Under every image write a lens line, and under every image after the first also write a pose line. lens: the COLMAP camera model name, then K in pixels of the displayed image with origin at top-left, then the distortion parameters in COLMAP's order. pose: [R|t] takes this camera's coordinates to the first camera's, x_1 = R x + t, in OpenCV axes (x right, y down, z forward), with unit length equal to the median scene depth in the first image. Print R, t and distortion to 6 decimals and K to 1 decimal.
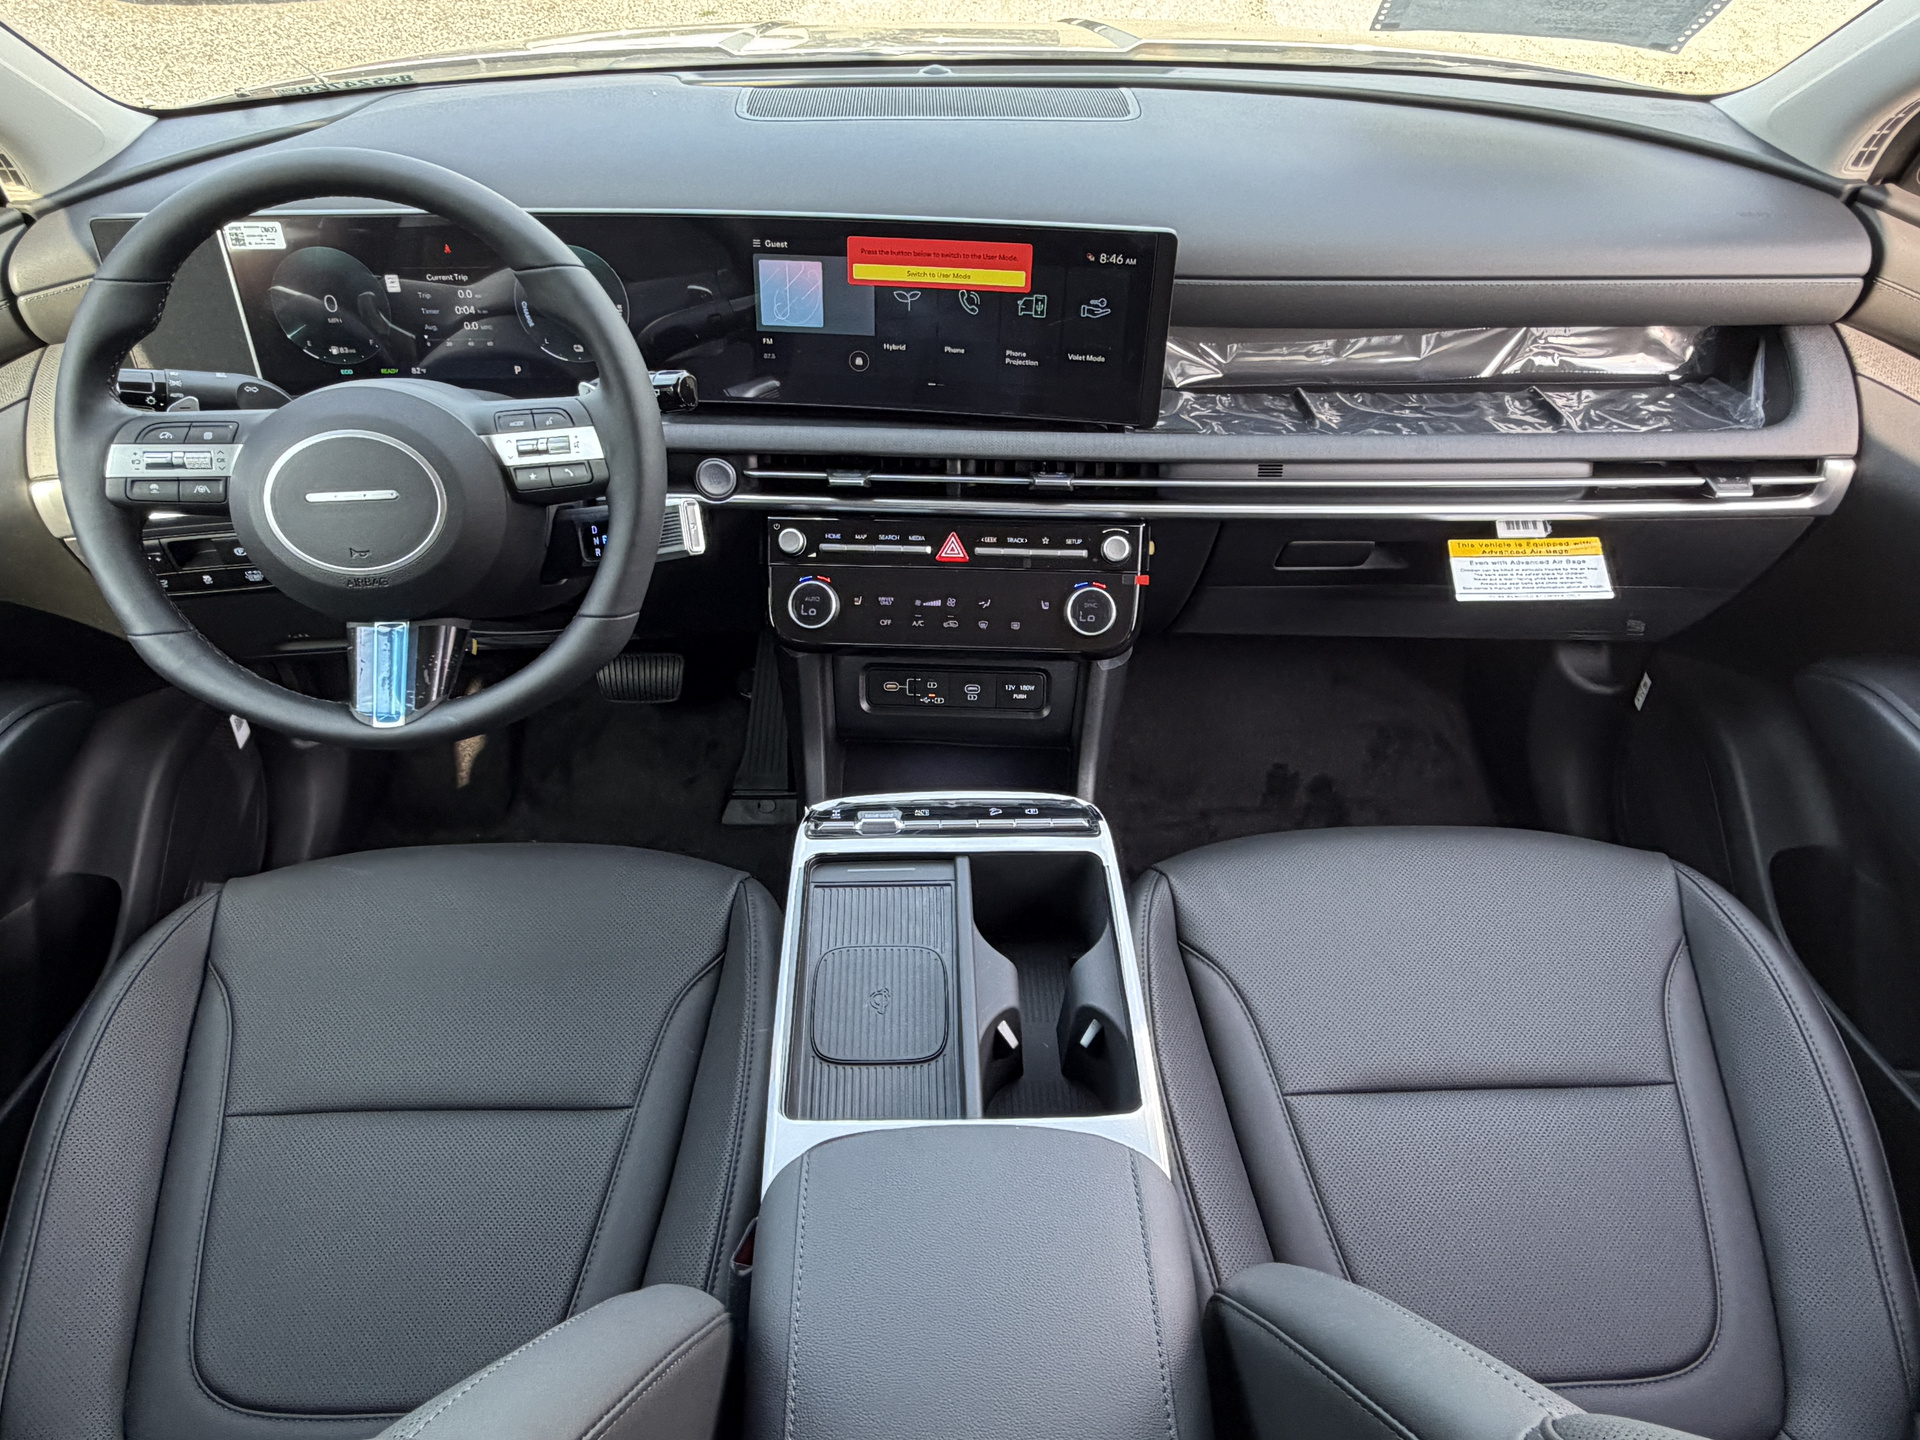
lens RADIAL K [[1220.9, 0, 924.1], [0, 1220.9, 711.1], [0, 0, 1]] dist [0.002119, 0.002562]
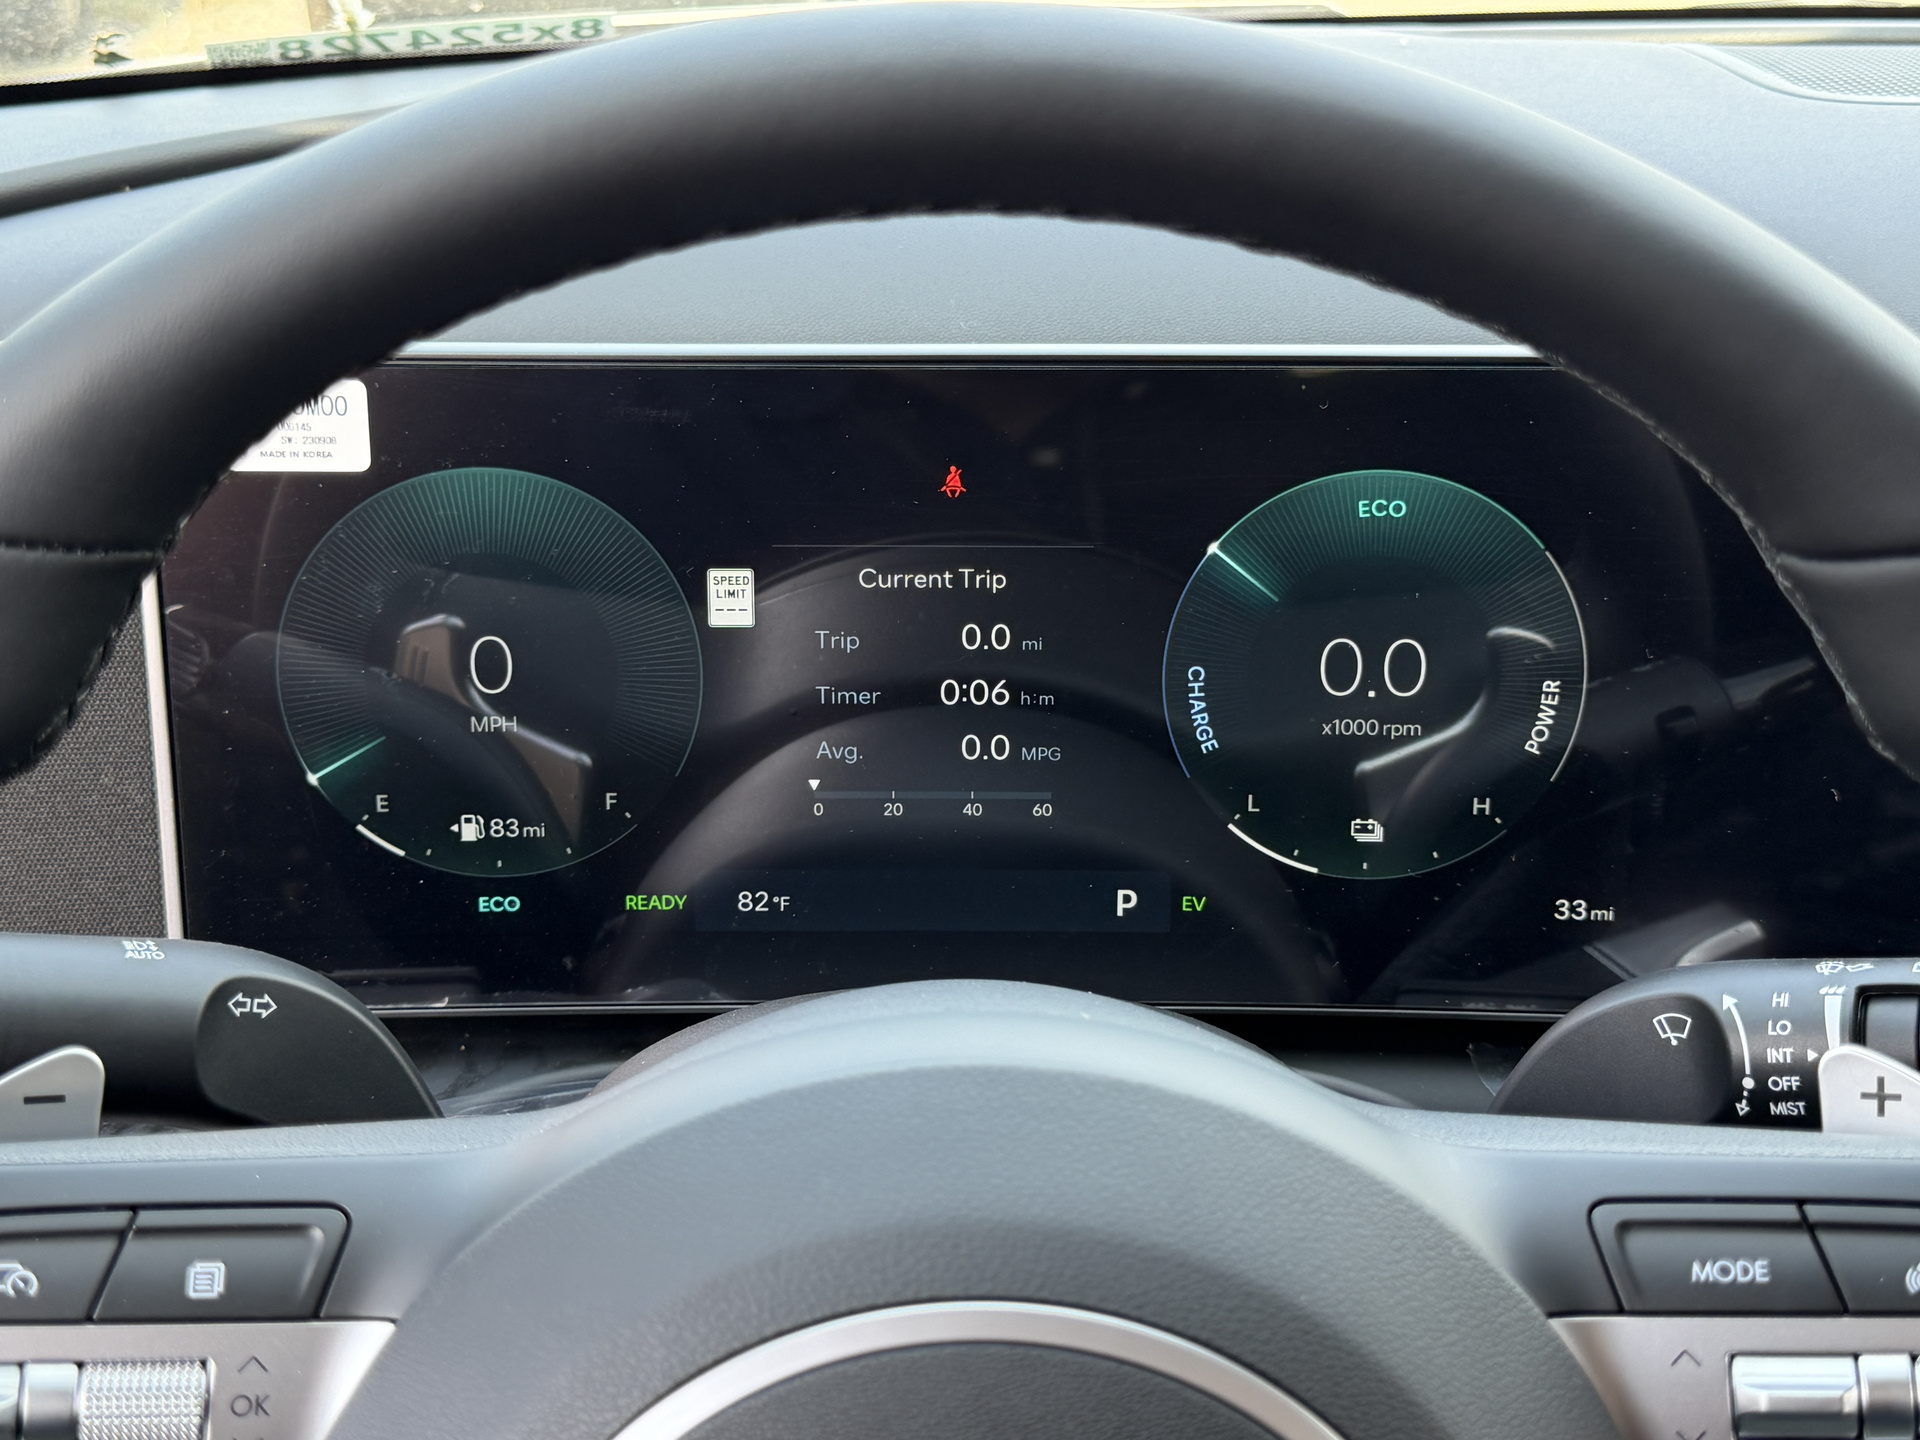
lens RADIAL K [[2624.1, 0, 982.6], [0, 2624.1, 686.5], [0, 0, 1]] dist [0.095380, 0.000000]
pose [[0.999798, 0.012179, -0.015997, -0.369471], [-0.016499, 0.951664, -0.306698, -0.152129], [0.011488, 0.306900, 0.951672, 0.449935]]
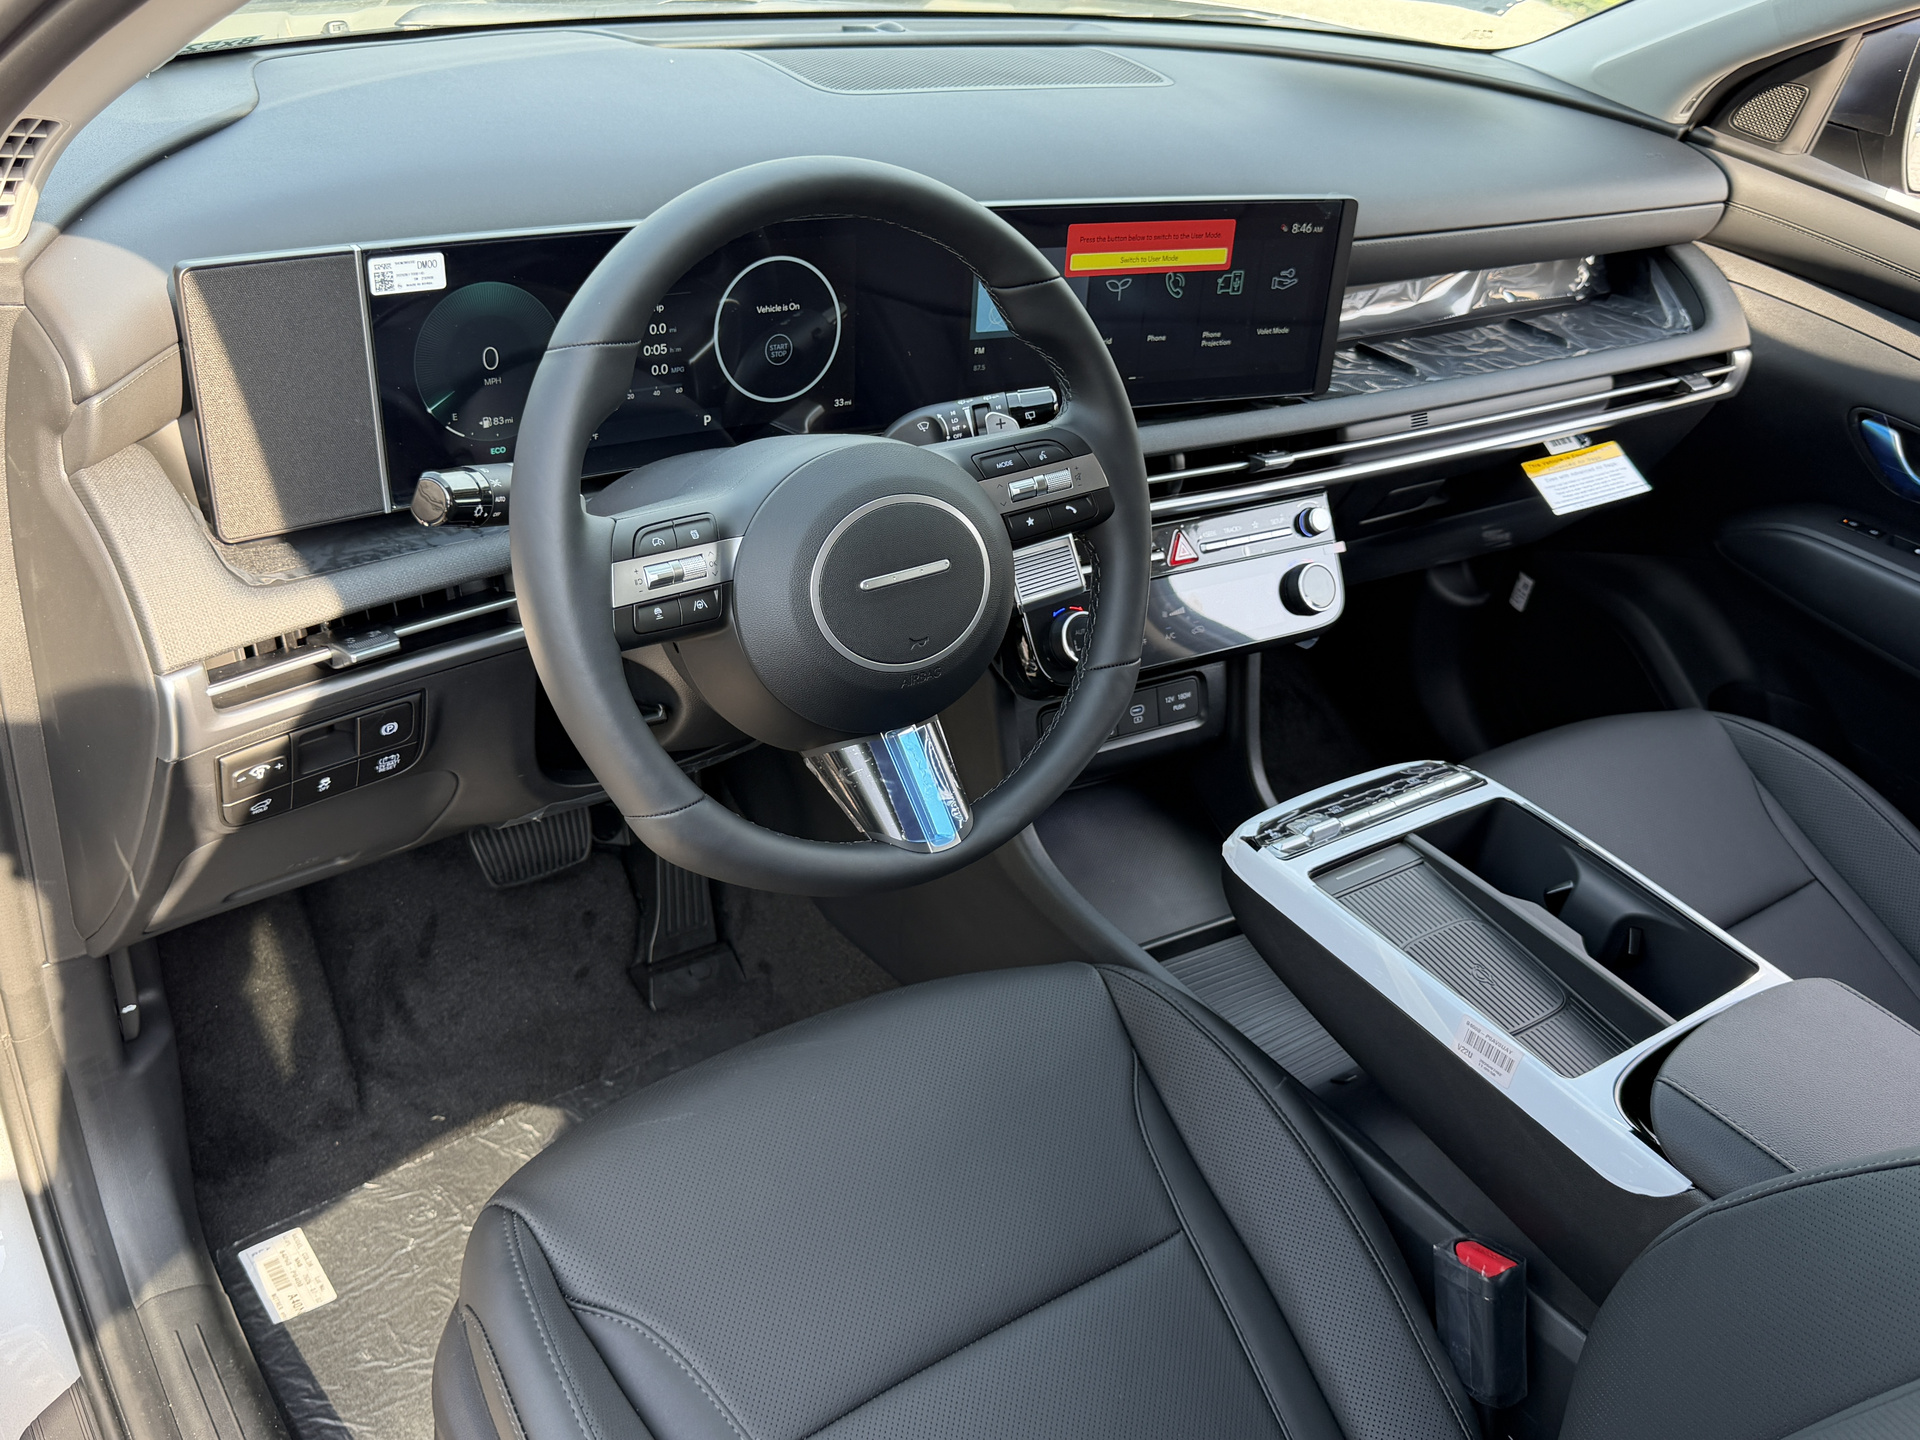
lens RADIAL K [[1696.9, 0, 966.9], [0, 1696.9, 734.2], [0, 0, 1]] dist [0.089730, -0.100149]
pose [[0.804529, -0.225106, 0.549600, -0.870405], [0.256248, 0.966389, 0.020709, -0.068786], [-0.535790, 0.124172, 0.835171, 0.034104]]
